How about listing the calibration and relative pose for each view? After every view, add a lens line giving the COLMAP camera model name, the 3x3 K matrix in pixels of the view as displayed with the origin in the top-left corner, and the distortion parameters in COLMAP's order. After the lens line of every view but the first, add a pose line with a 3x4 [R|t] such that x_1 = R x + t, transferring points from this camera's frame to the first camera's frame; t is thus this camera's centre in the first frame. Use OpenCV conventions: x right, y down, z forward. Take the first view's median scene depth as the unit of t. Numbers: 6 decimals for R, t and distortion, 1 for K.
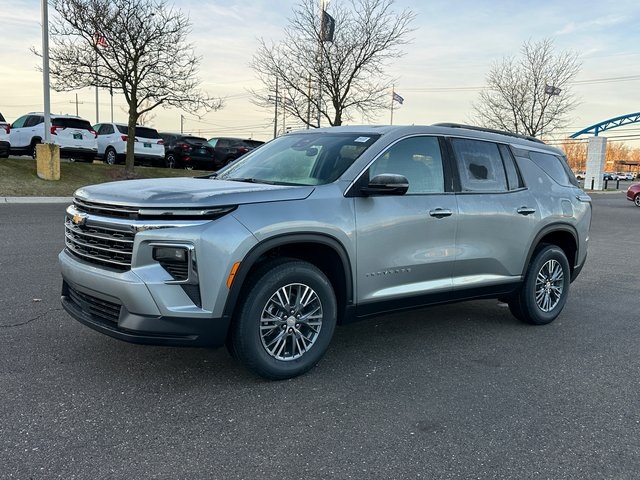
lens RADIAL K [[611.8, 0, 309.2], [0, 611.8, 251.6], [0, 0, 1]] dist [0.164339, -0.357600]
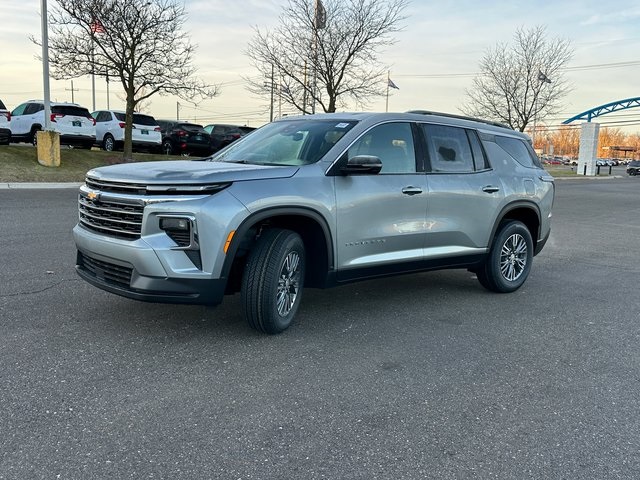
lens RADIAL K [[611.8, 0, 309.2], [0, 611.8, 251.6], [0, 0, 1]] dist [0.164339, -0.357600]
pose [[0.999979, -0.003711, 0.005389, 0.014251], [0.003601, 0.999787, 0.020343, 0.020216], [-0.005464, -0.020323, 0.999779, -0.103884]]
